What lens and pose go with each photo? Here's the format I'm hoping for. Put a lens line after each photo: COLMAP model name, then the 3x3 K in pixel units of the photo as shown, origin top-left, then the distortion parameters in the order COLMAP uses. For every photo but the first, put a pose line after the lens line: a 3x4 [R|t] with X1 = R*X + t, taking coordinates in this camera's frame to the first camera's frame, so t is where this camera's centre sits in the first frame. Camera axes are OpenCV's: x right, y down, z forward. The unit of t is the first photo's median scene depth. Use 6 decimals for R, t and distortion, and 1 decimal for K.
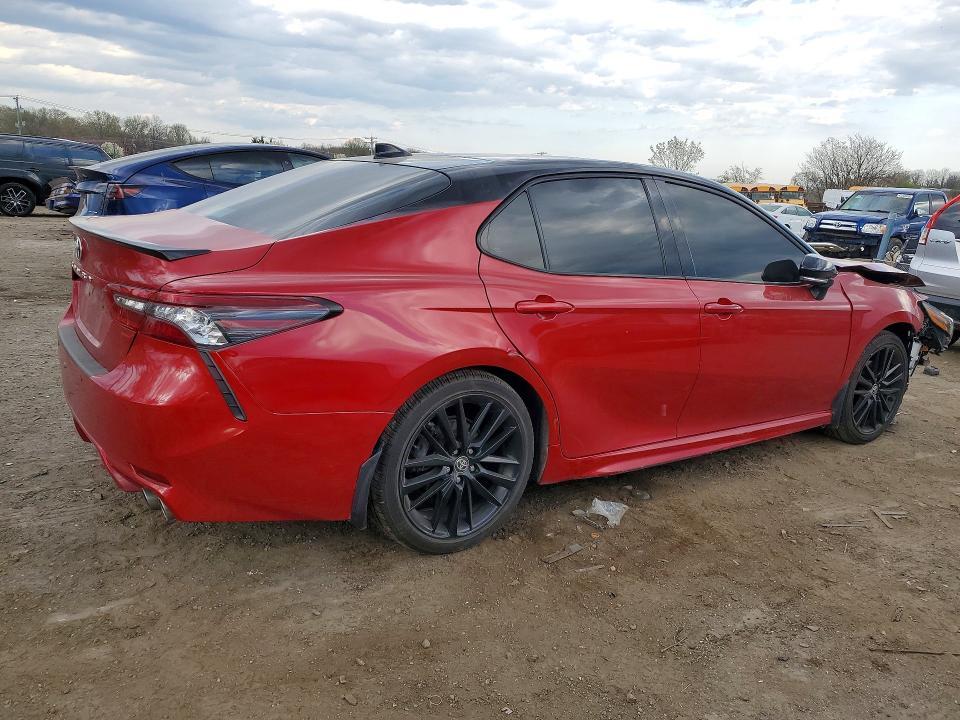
lens RADIAL K [[747.1, 0, 482.1], [0, 747.1, 358.8], [0, 0, 1]] dist [0.013789, 0.016922]
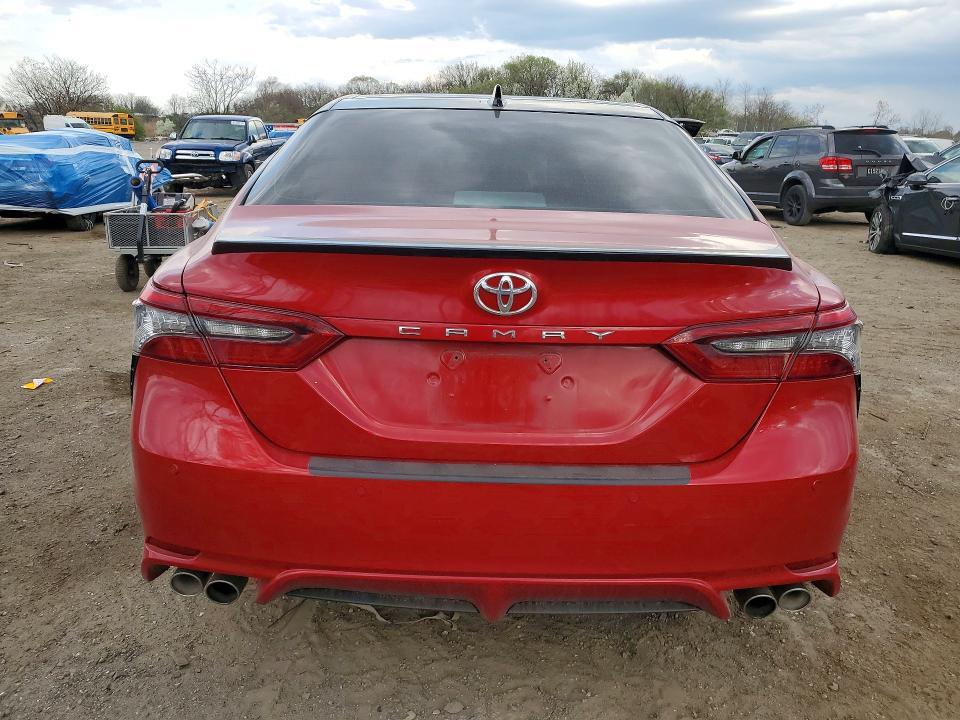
lens RADIAL K [[747.1, 0, 481.0], [0, 747.1, 360.0], [0, 0, 1]] dist [0.013789, 0.016922]
pose [[0.573357, -0.279510, 0.770153, -0.151999], [0.205981, 0.958992, 0.194697, -0.032652], [-0.792990, 0.047006, 0.607418, 0.107299]]
